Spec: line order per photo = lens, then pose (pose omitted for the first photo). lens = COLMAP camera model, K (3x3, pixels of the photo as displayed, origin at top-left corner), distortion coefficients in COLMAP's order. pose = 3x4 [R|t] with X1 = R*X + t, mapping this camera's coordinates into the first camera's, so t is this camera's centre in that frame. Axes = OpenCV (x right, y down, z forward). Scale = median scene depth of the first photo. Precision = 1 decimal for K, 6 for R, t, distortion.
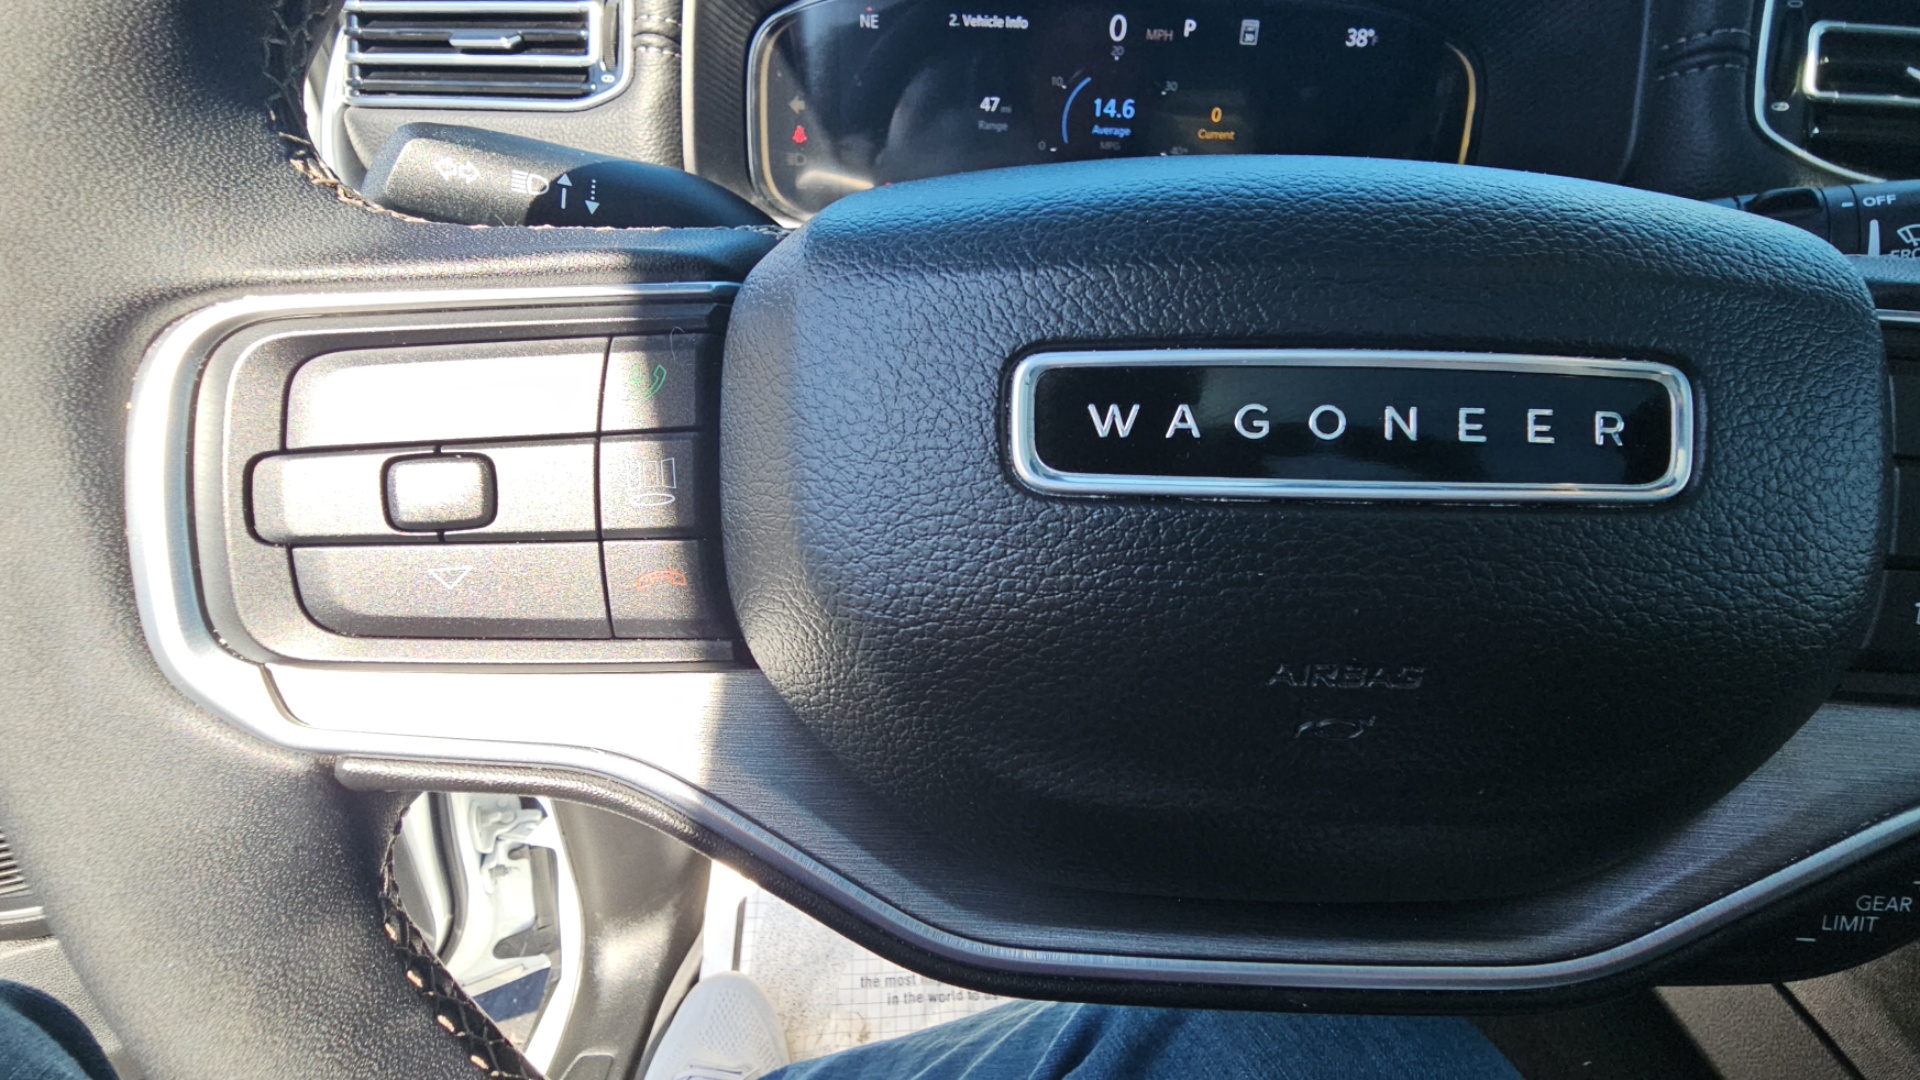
lens RADIAL K [[858.8, 0, 983.8], [0, 858.8, 546.5], [0, 0, 1]] dist [0.010790, -0.007832]
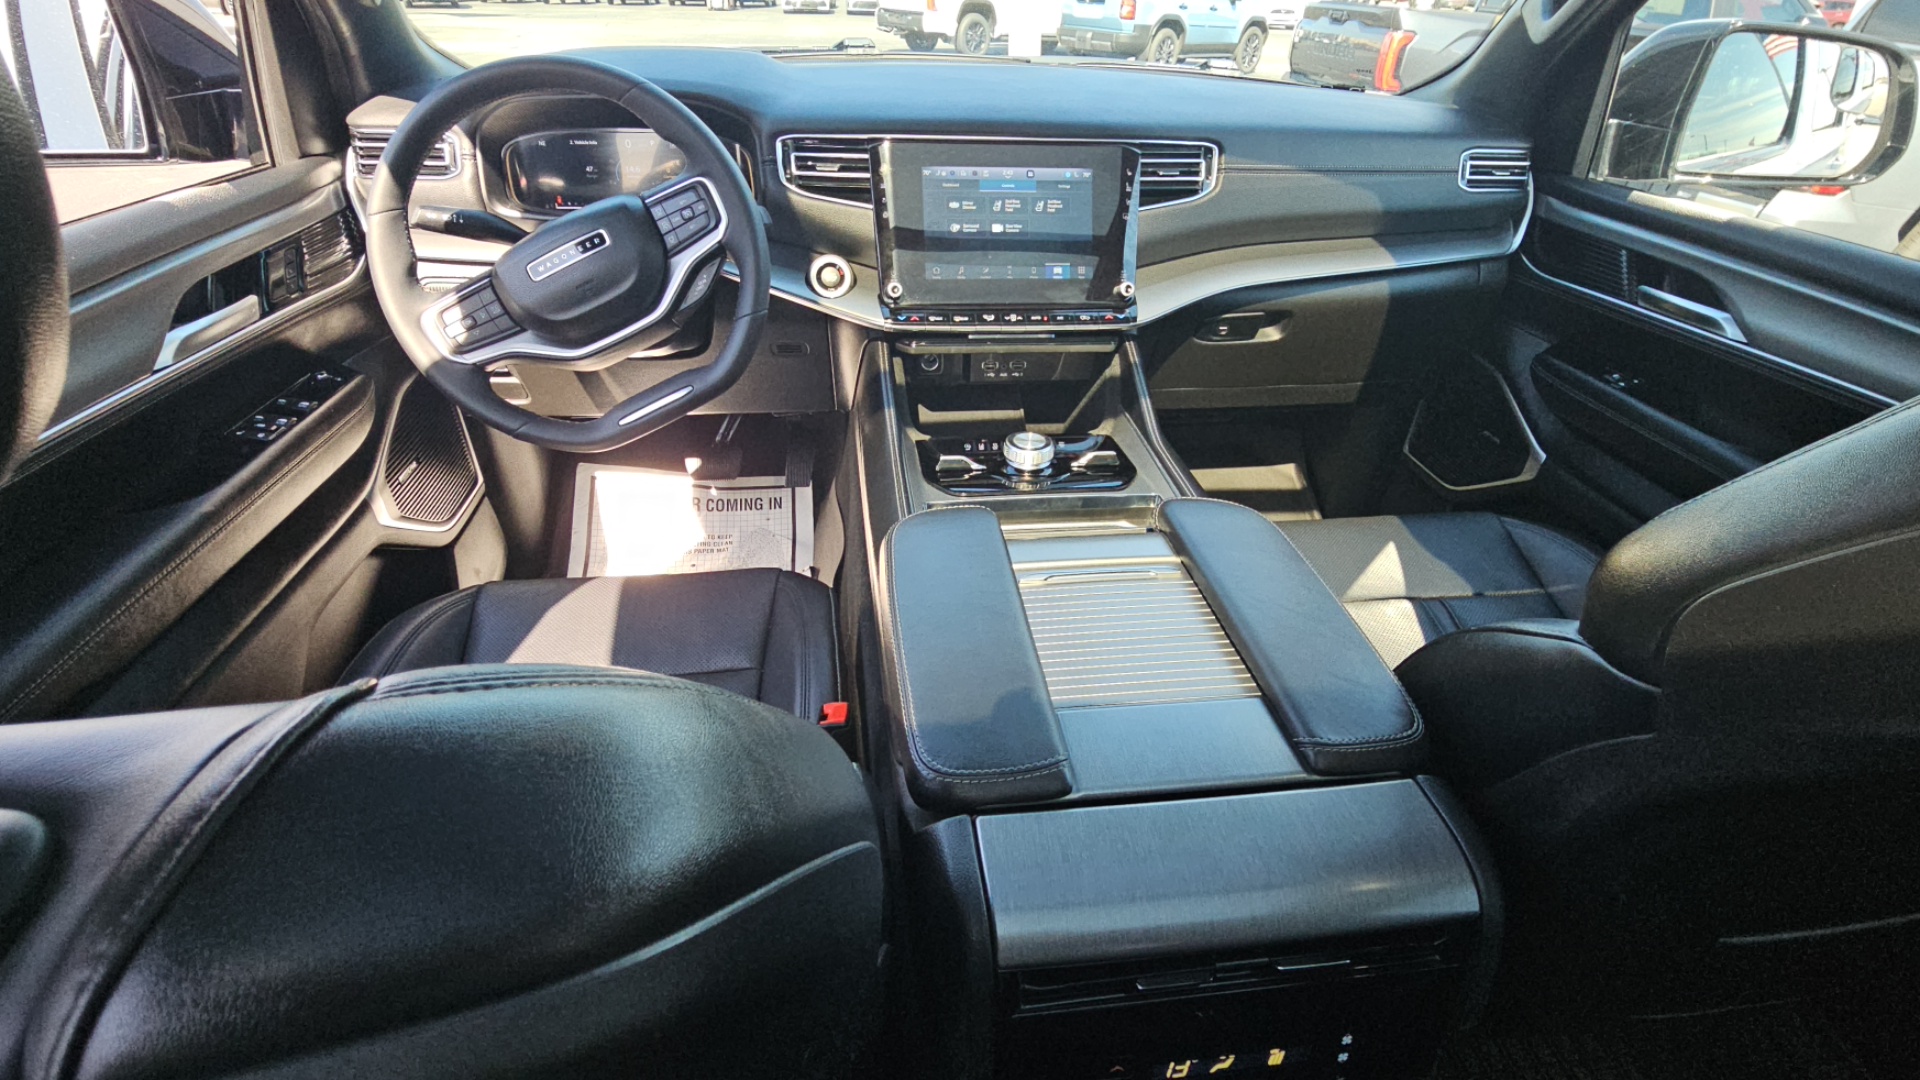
lens RADIAL K [[859.9, 0, 988.9], [0, 859.9, 542.8], [0, 0, 1]] dist [0.004833, -0.001237]
pose [[0.987411, -0.089715, 0.130271, 0.944775], [0.080793, 0.994110, 0.072235, 0.728877], [-0.135984, -0.060801, 0.988844, -2.414484]]
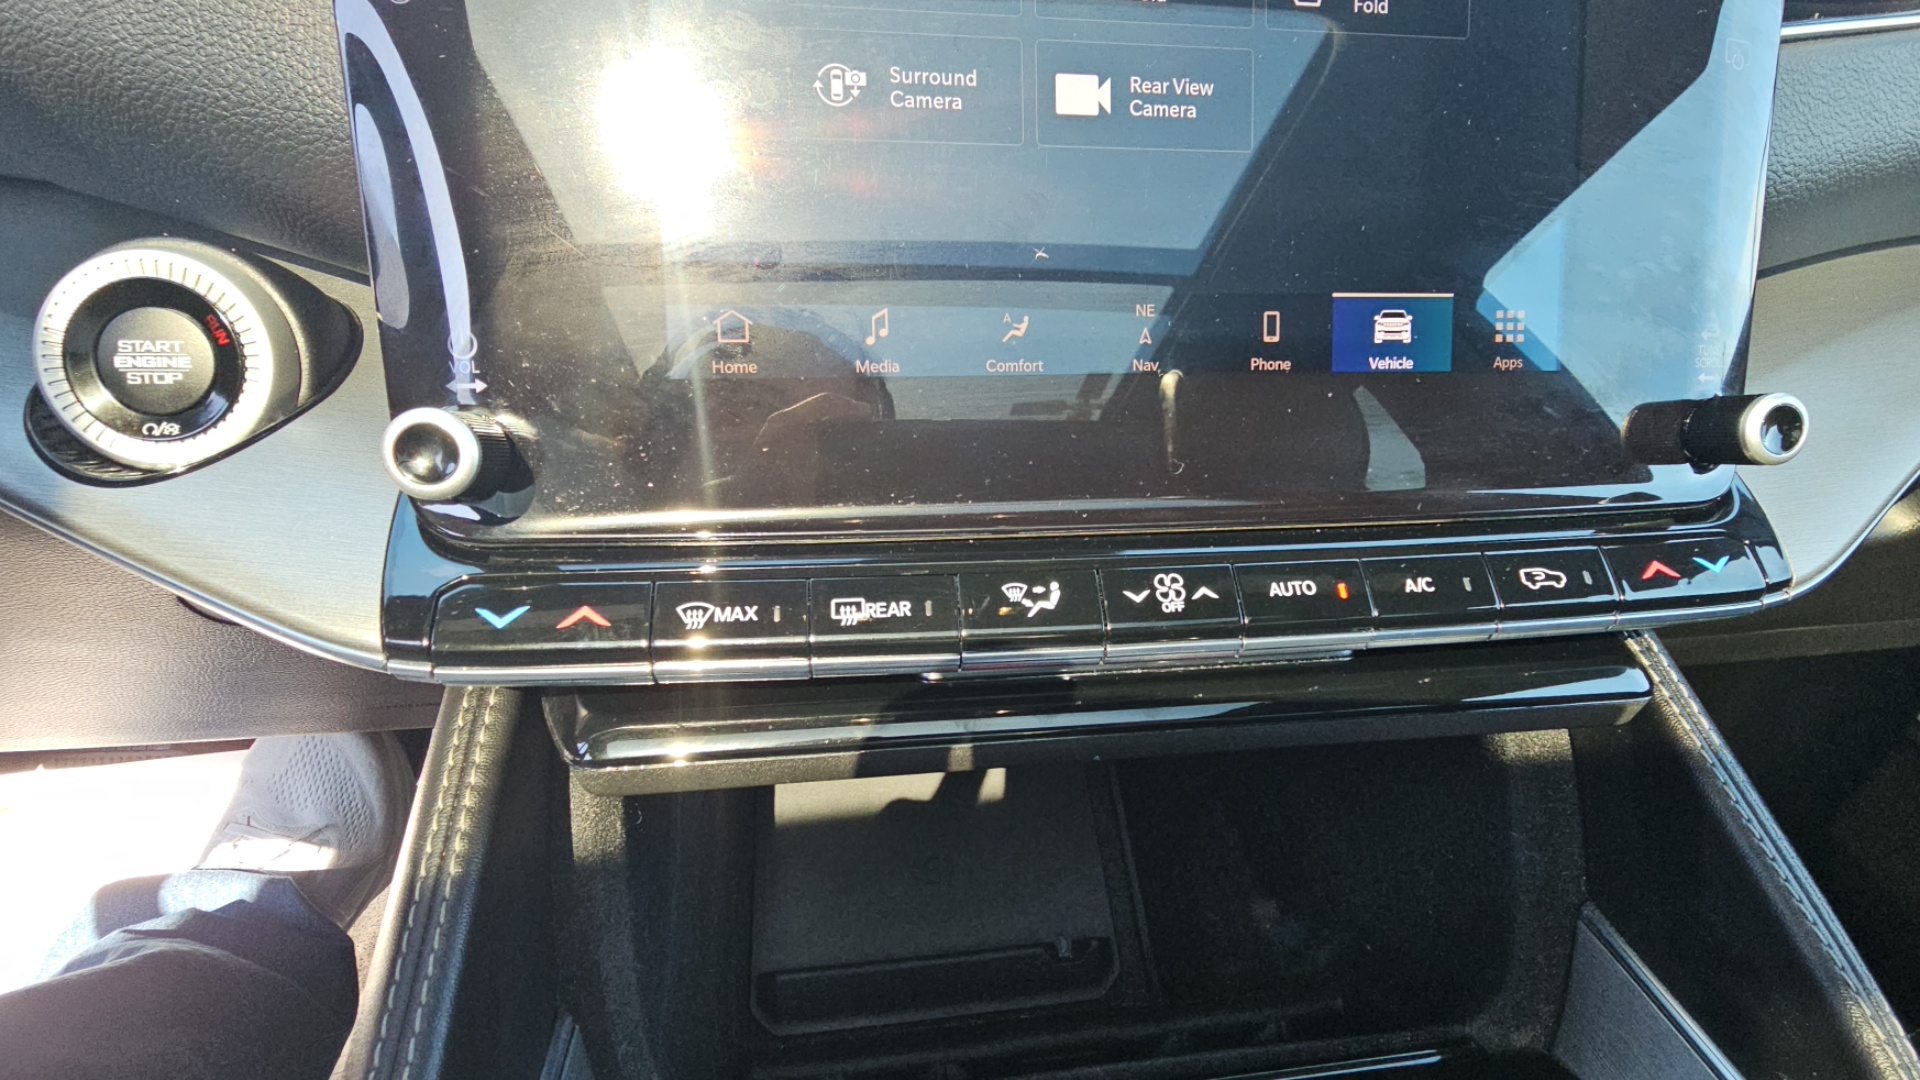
lens RADIAL K [[858.8, 0, 983.8], [0, 858.8, 546.5], [0, 0, 1]] dist [0.010790, -0.007832]
pose [[0.986699, -0.082685, 0.139955, 1.321287], [0.079438, 0.996428, 0.028638, 0.089664], [-0.141823, -0.017139, 0.989744, 0.198591]]
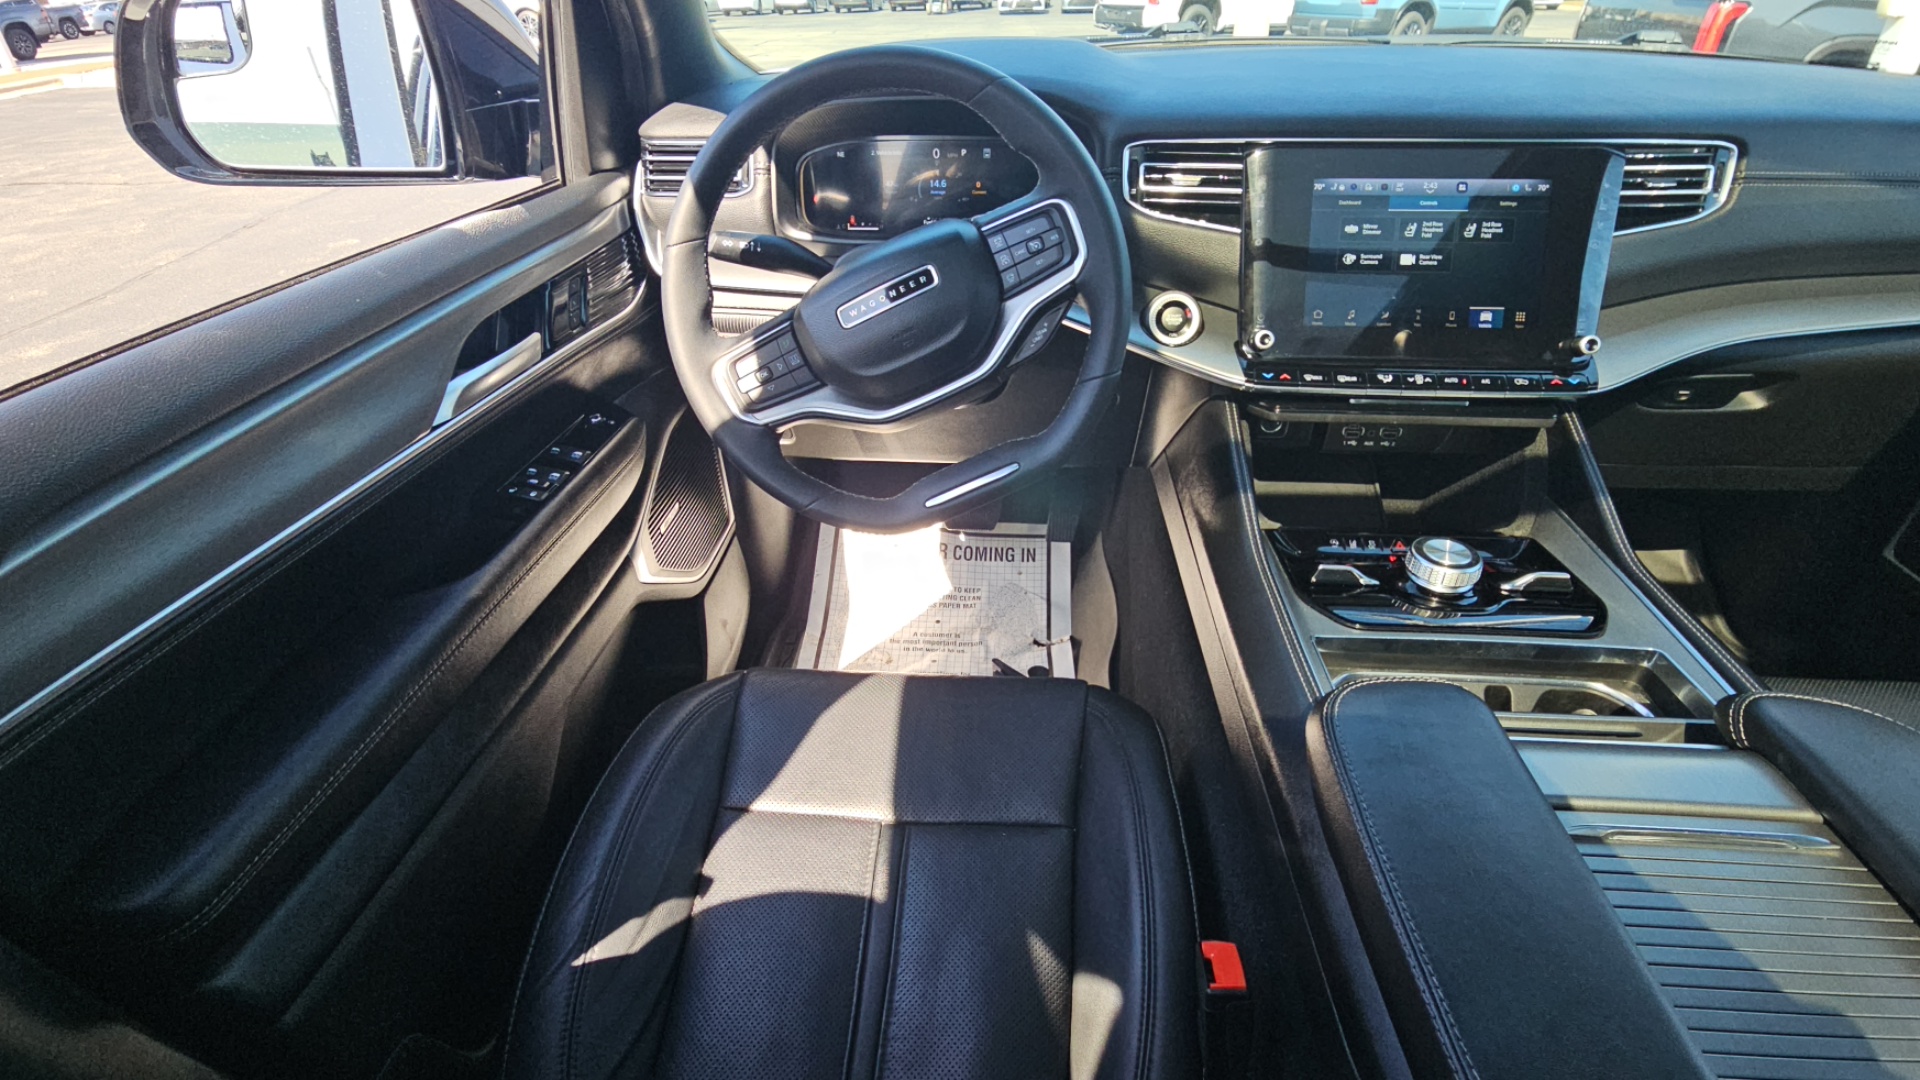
lens RADIAL K [[853.1, 0, 987.8], [0, 853.1, 539.8], [0, 0, 1]] dist [0.013782, -0.009466]
pose [[0.998053, -0.014988, -0.060546, 0.471118], [0.018844, 0.997795, 0.063637, 0.412719], [0.059459, -0.064654, 0.996135, -1.702333]]
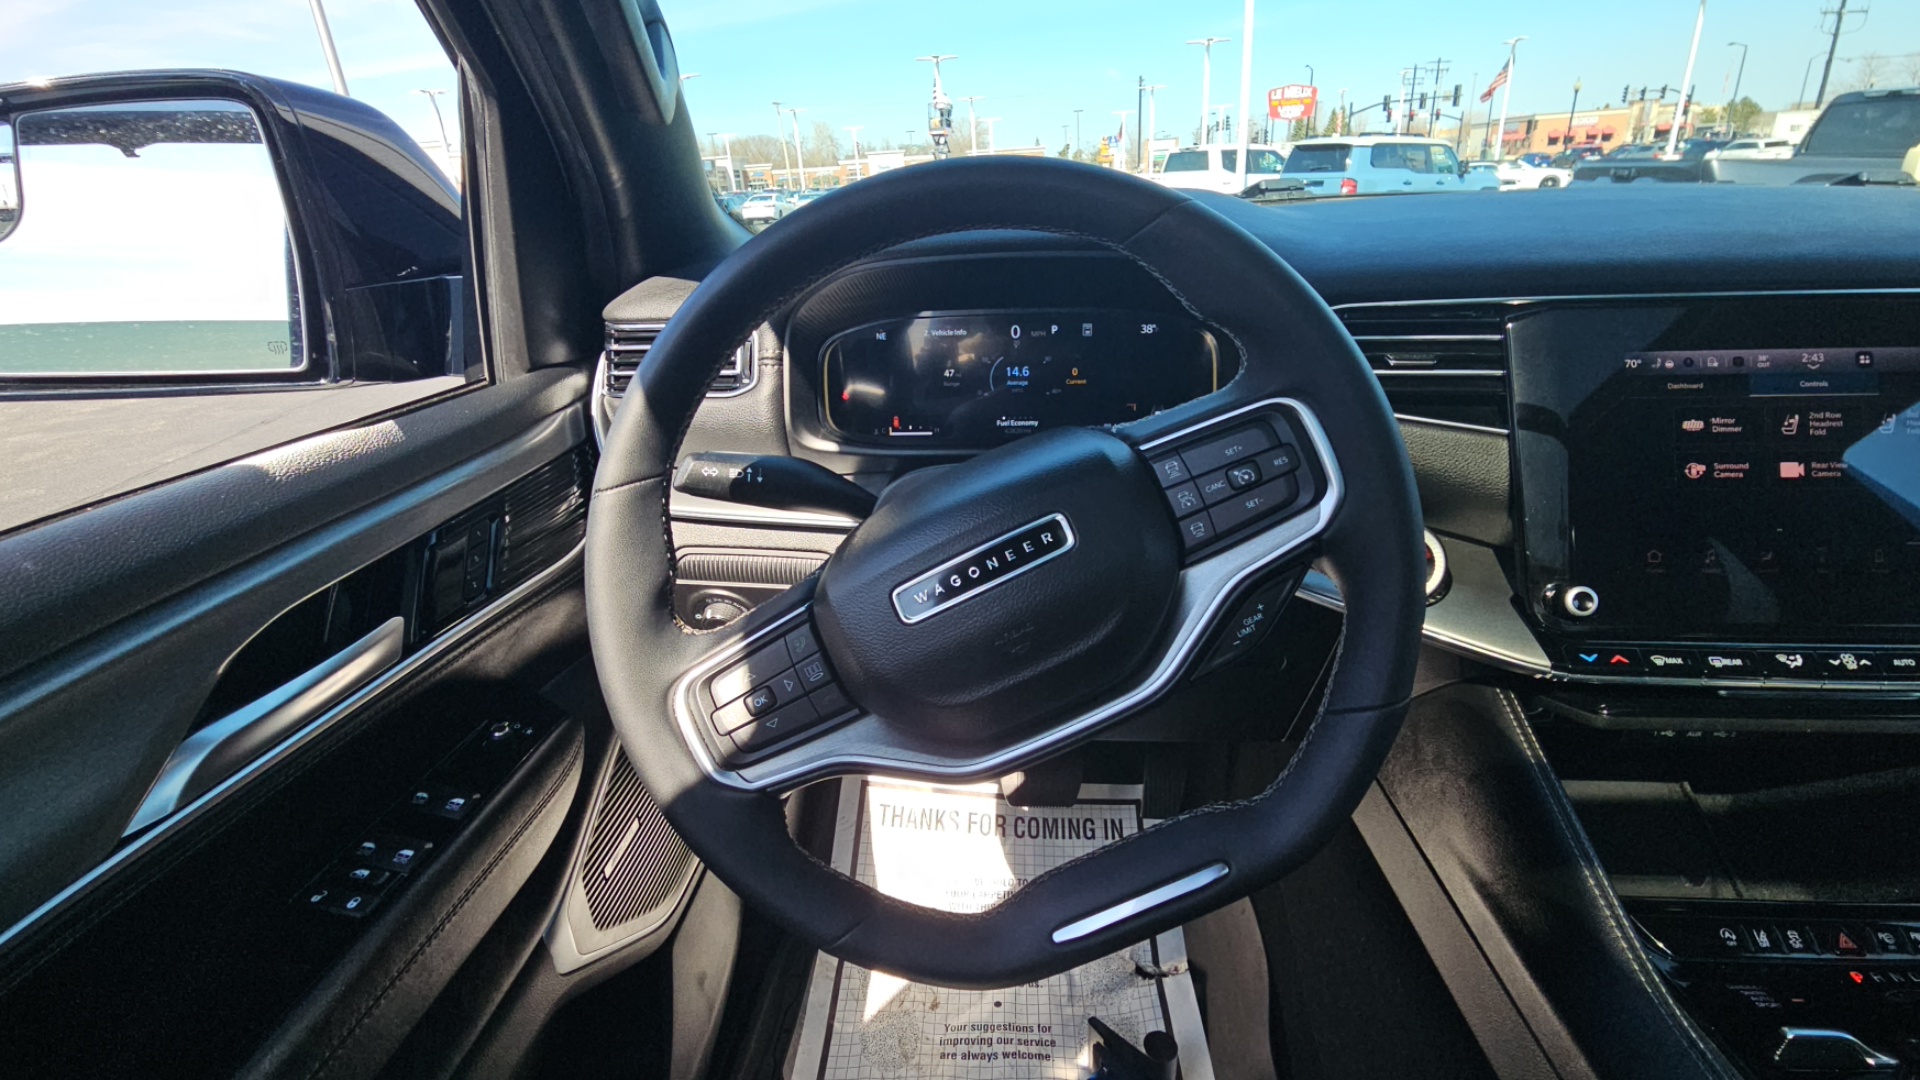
lens RADIAL K [[839.4, 0, 988.3], [0, 839.4, 546.2], [0, 0, 1]] dist [0.006081, -0.000223]
pose [[0.996924, -0.048319, -0.061715, 0.196105], [0.040857, 0.992300, -0.116923, 0.061184], [0.066889, 0.114042, 0.991222, -0.763346]]
